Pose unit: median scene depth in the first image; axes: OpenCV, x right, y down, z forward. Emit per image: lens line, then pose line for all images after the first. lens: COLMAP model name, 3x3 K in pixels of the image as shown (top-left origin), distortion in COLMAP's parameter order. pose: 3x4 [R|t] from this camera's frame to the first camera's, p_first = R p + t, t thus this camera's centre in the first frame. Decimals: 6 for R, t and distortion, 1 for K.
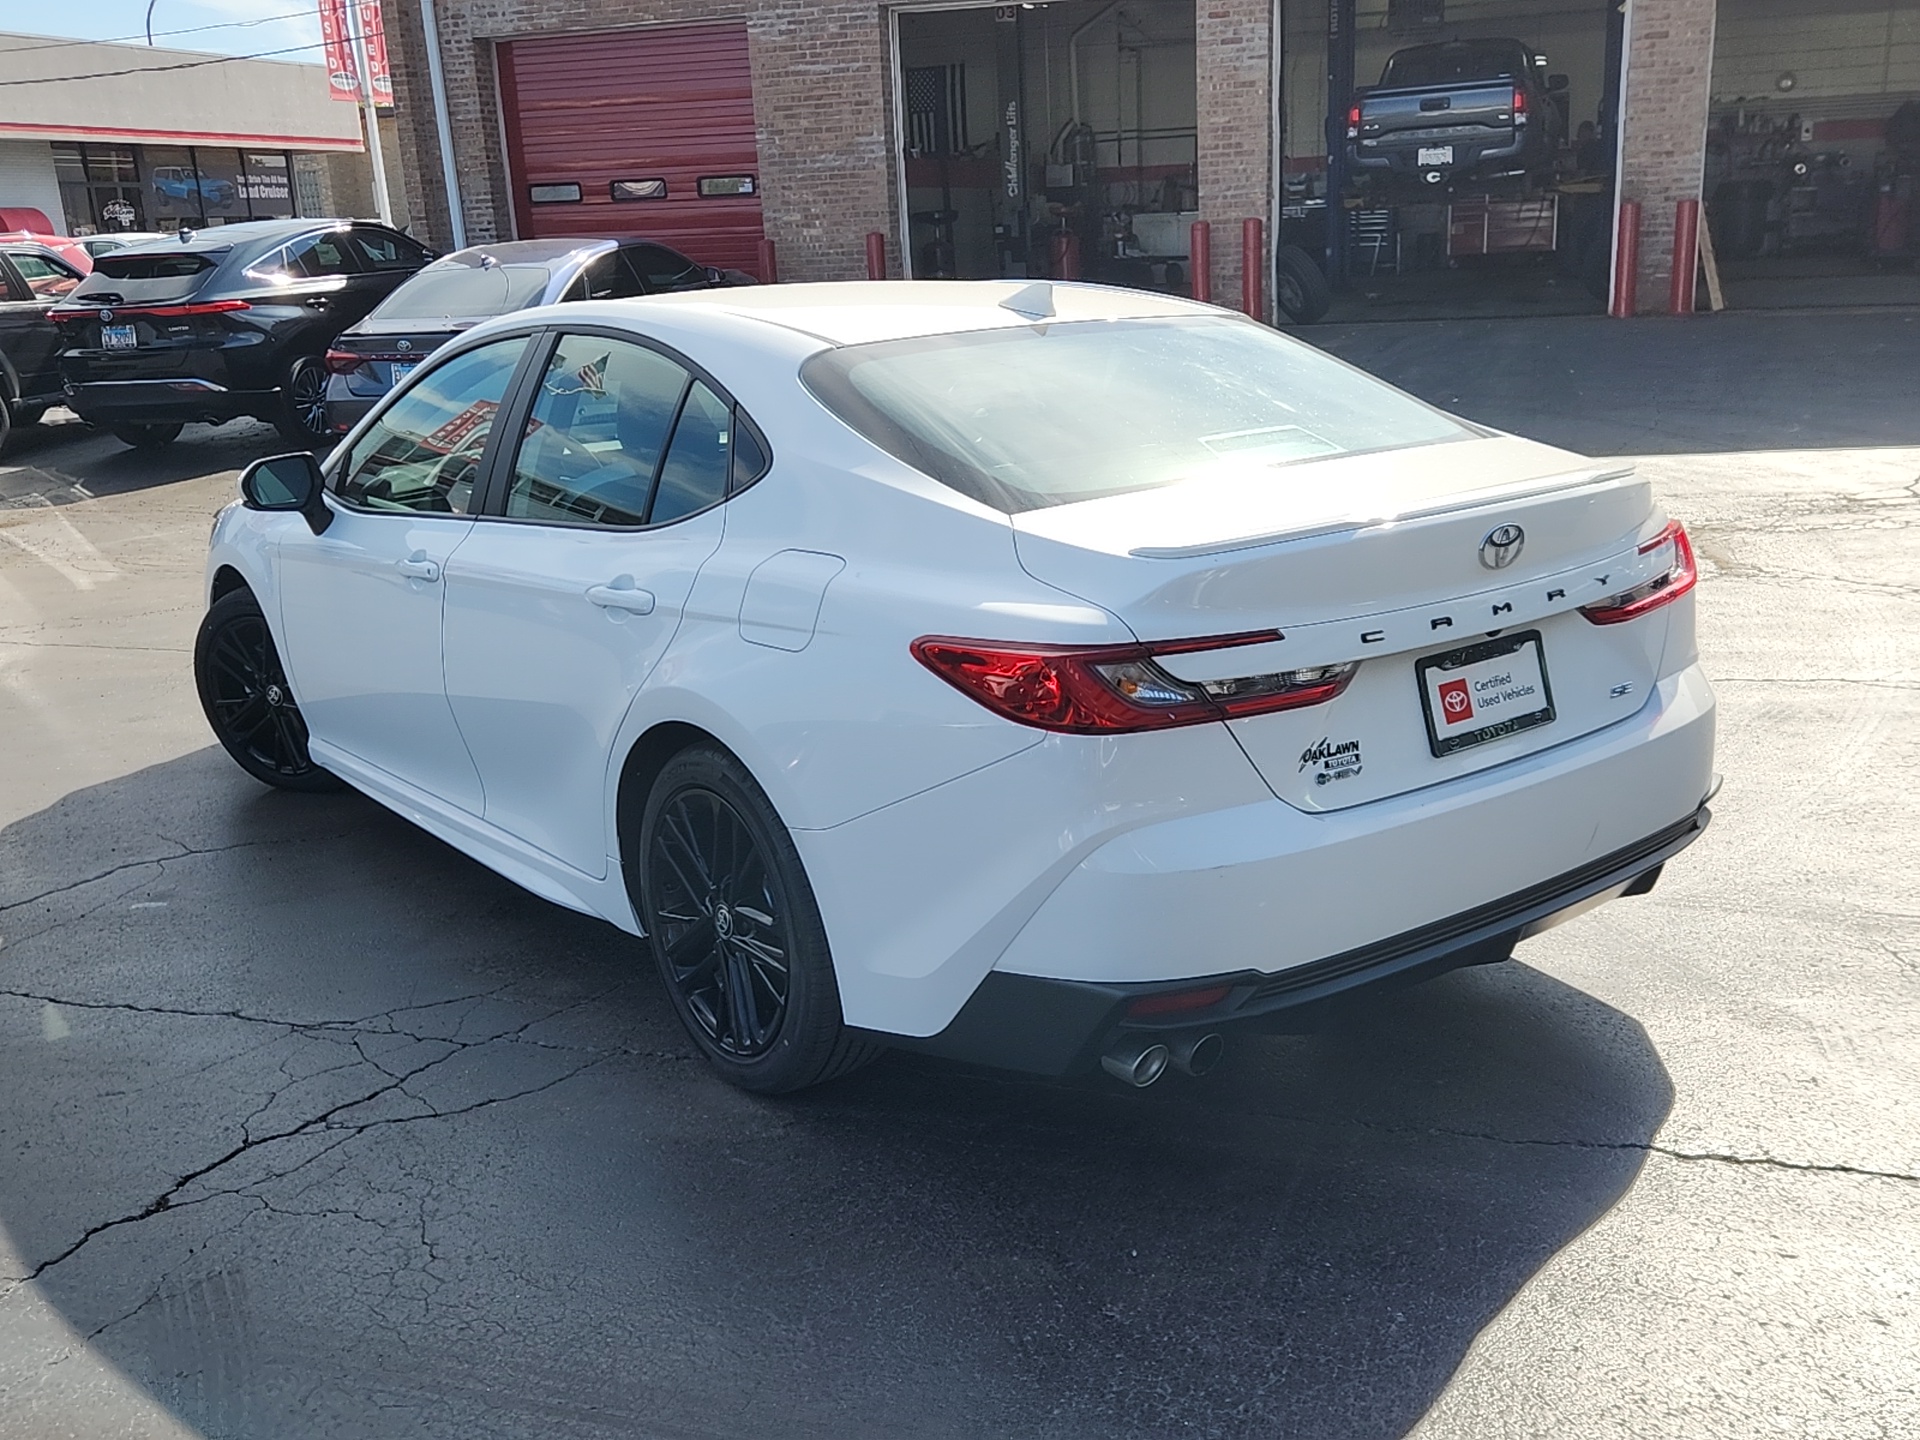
lens RADIAL K [[1751.9, 0, 971.9], [0, 1751.9, 746.2], [0, 0, 1]] dist [0.100503, -0.126138]
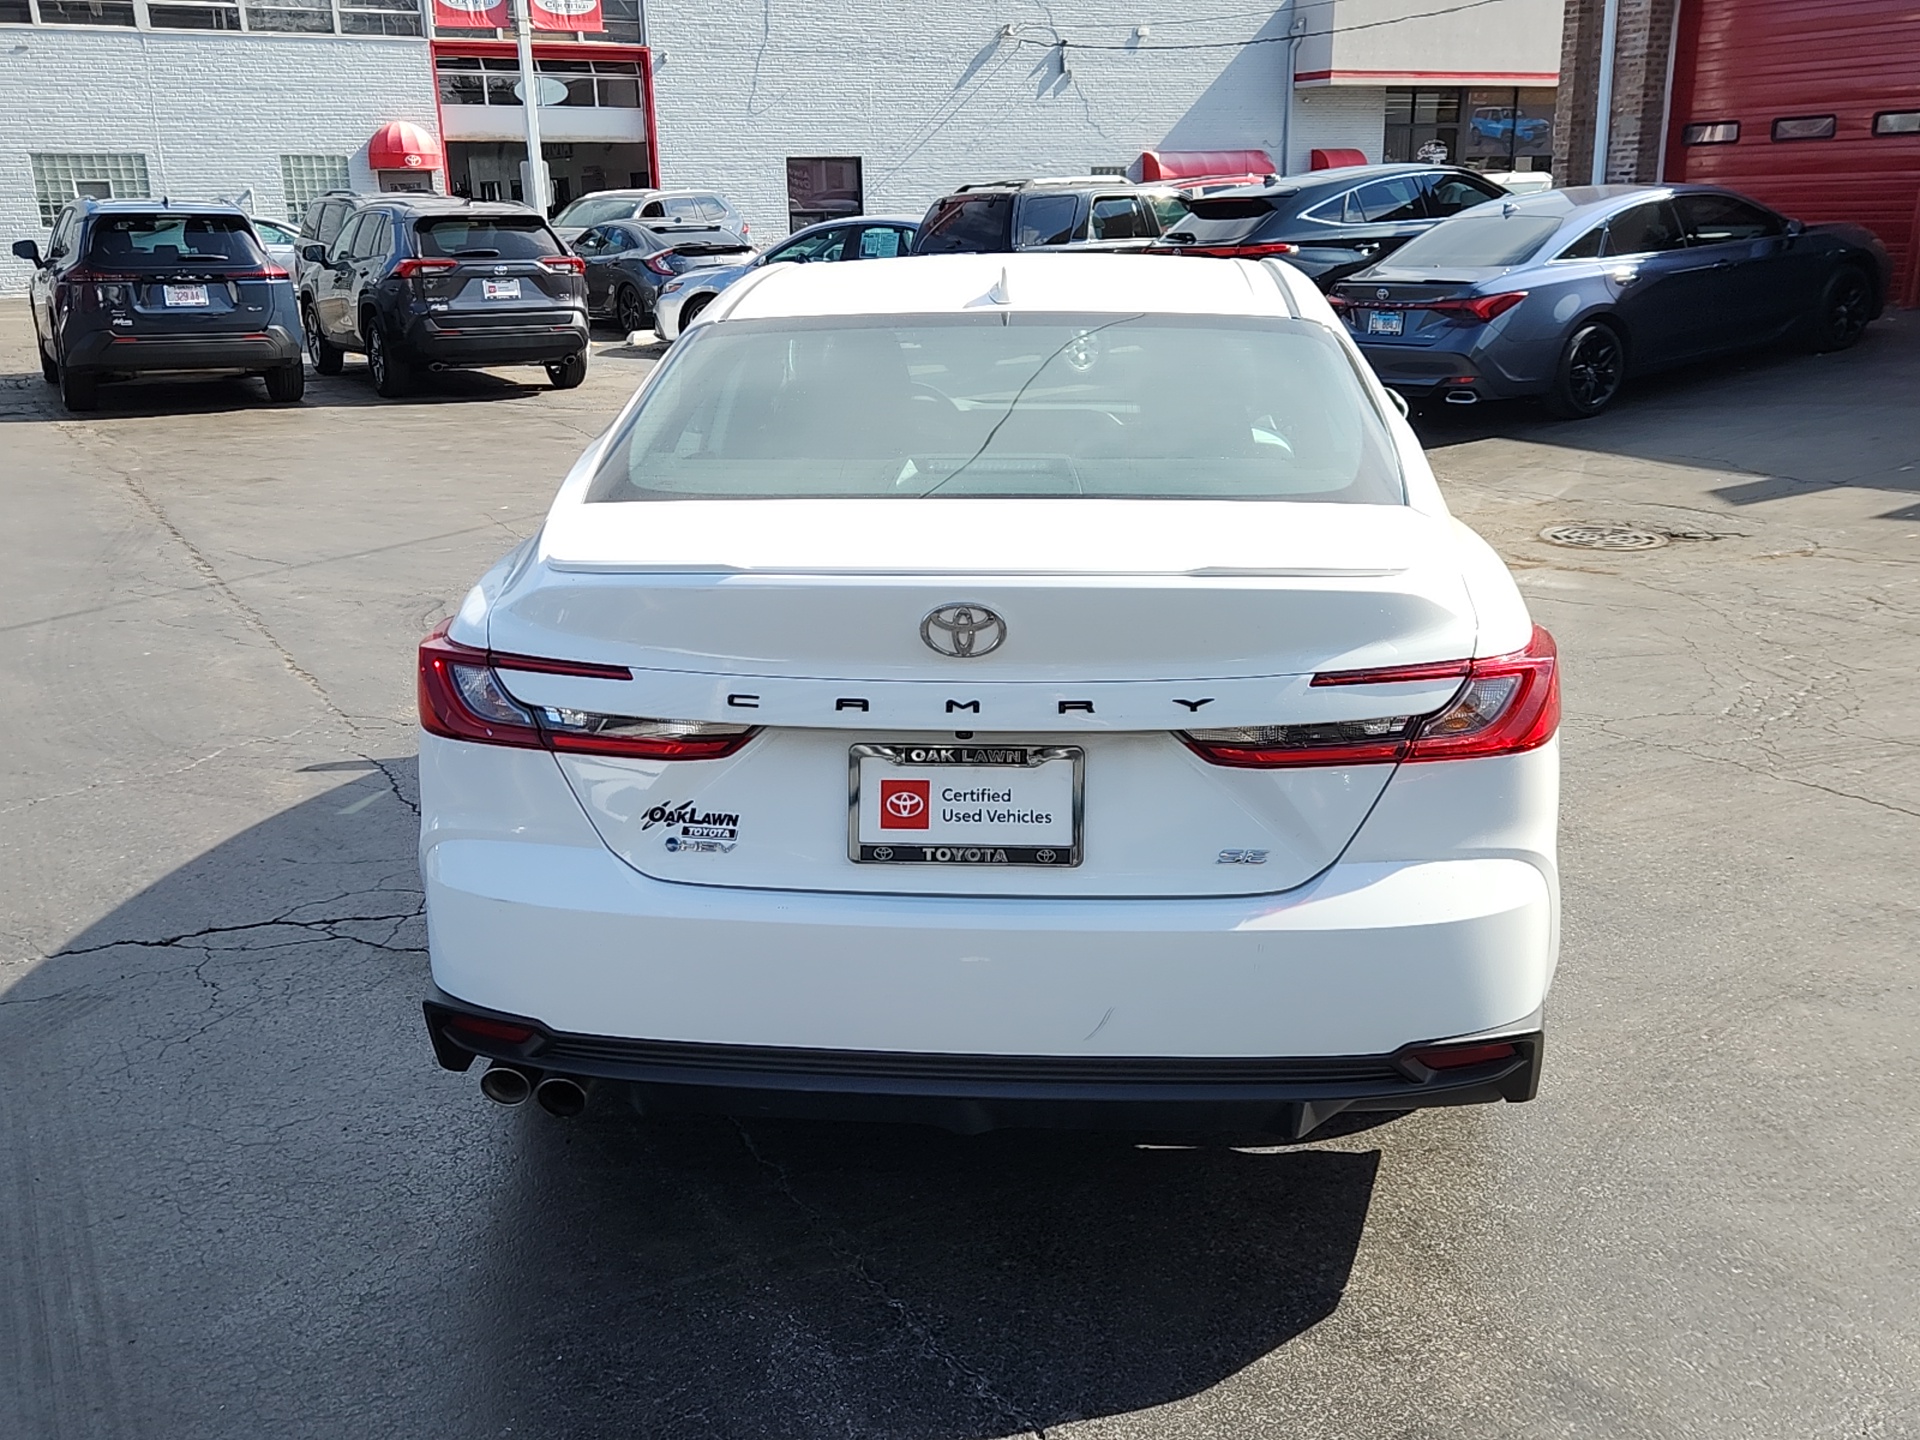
lens RADIAL K [[1751.9, 0, 971.9], [0, 1751.9, 746.2], [0, 0, 1]] dist [0.100503, -0.126138]
pose [[0.740708, 0.222911, -0.633768, 0.783131], [-0.202024, 0.973592, 0.106322, -0.140514], [0.640732, 0.049283, 0.766181, 0.374604]]
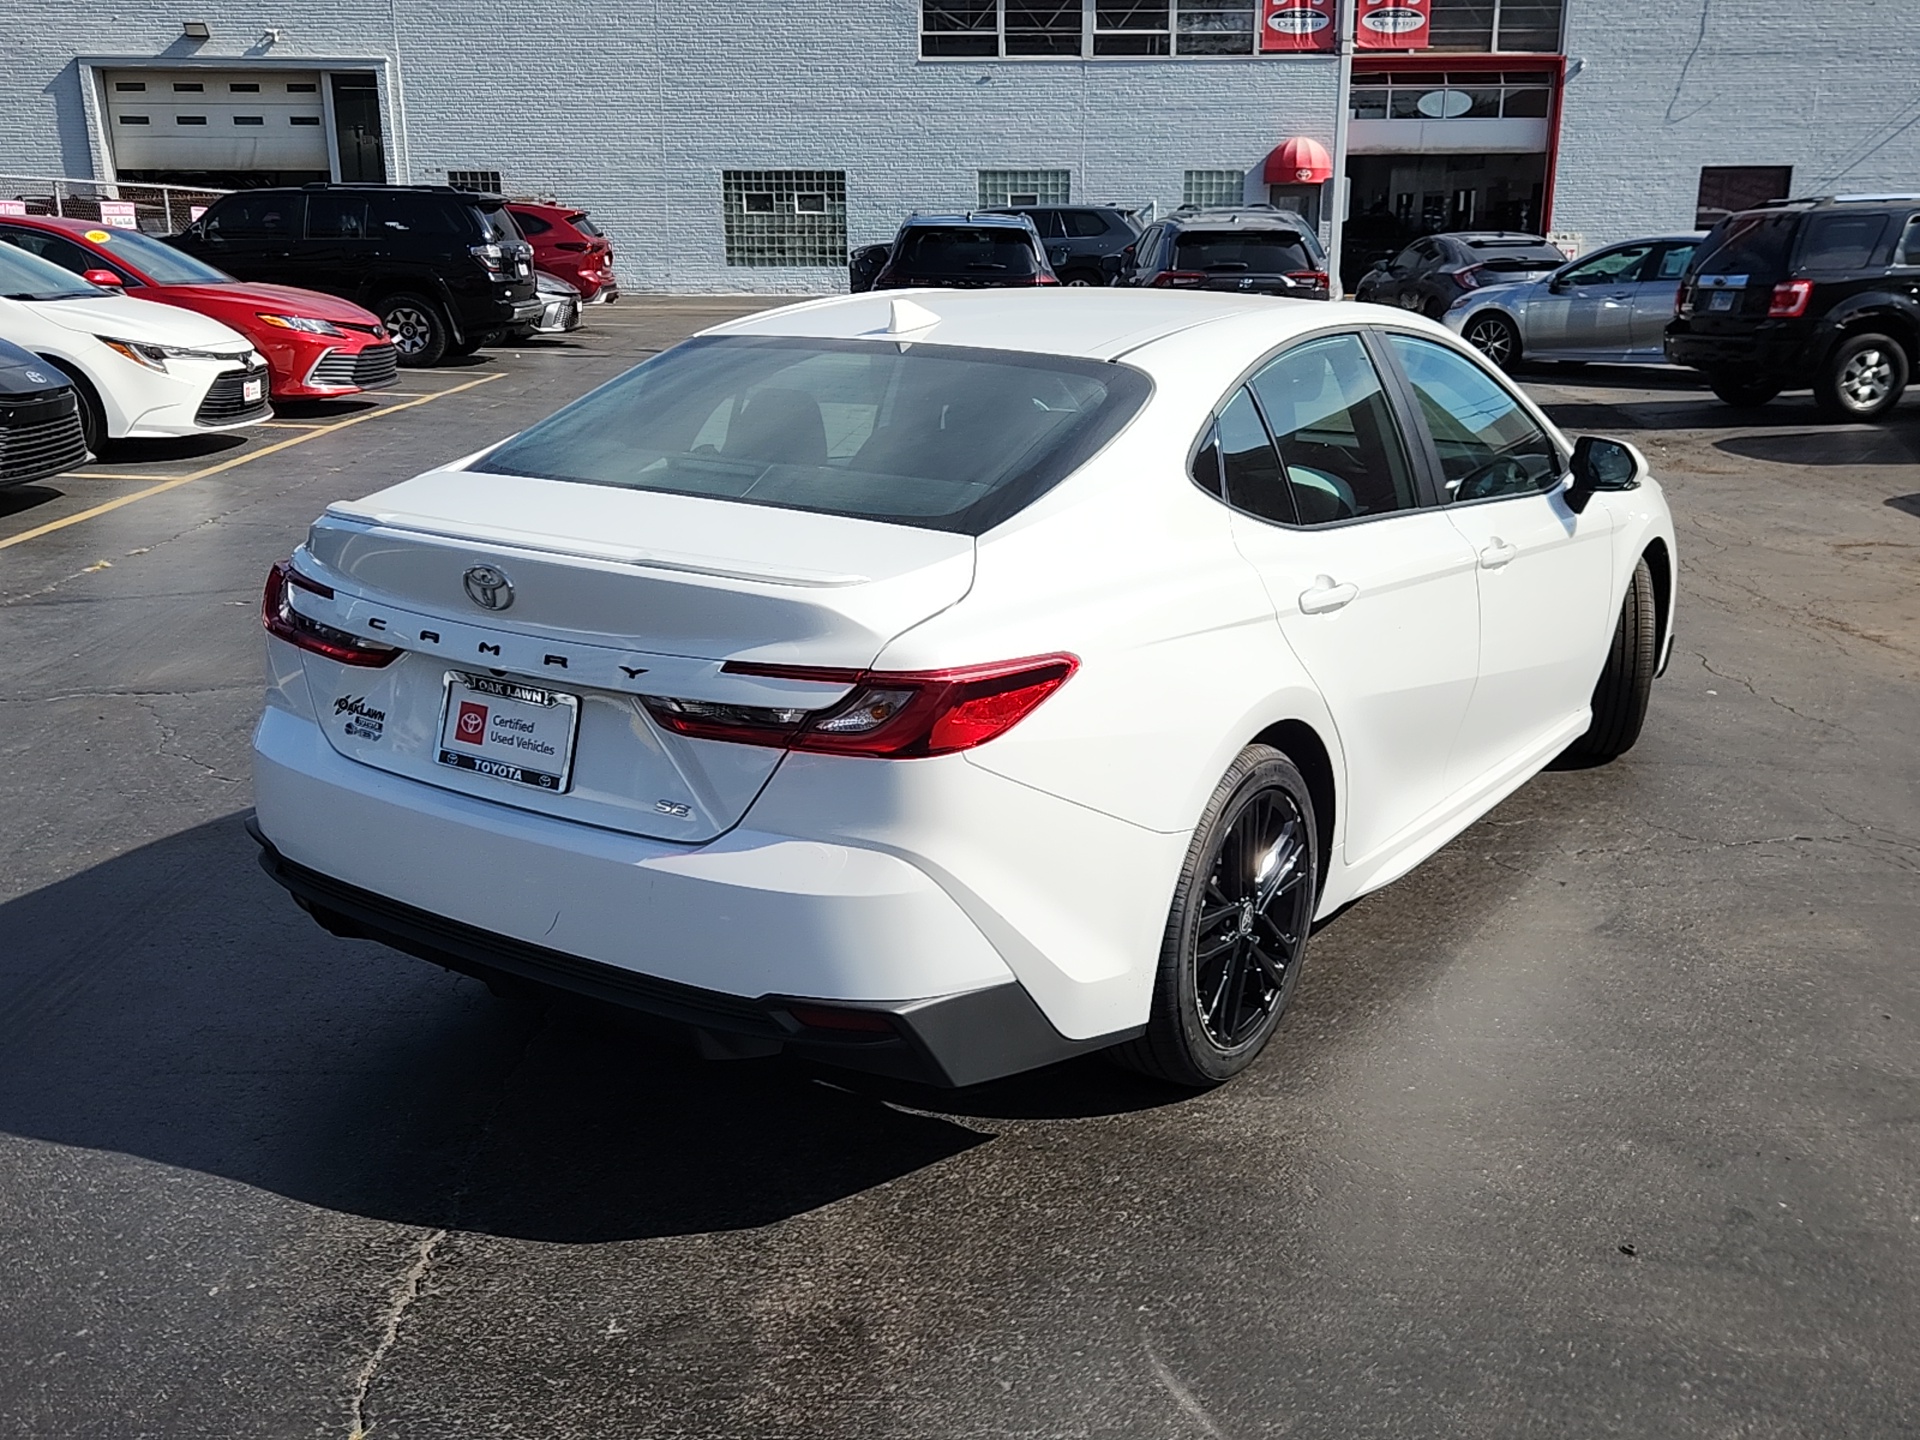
lens RADIAL K [[1751.9, 0, 971.9], [0, 1751.9, 746.2], [0, 0, 1]] dist [0.100503, -0.126138]
pose [[0.322648, 0.307556, -0.895158, 1.255176], [-0.280795, 0.934264, 0.219783, -0.311649], [0.903910, 0.180444, 0.387798, 0.834402]]
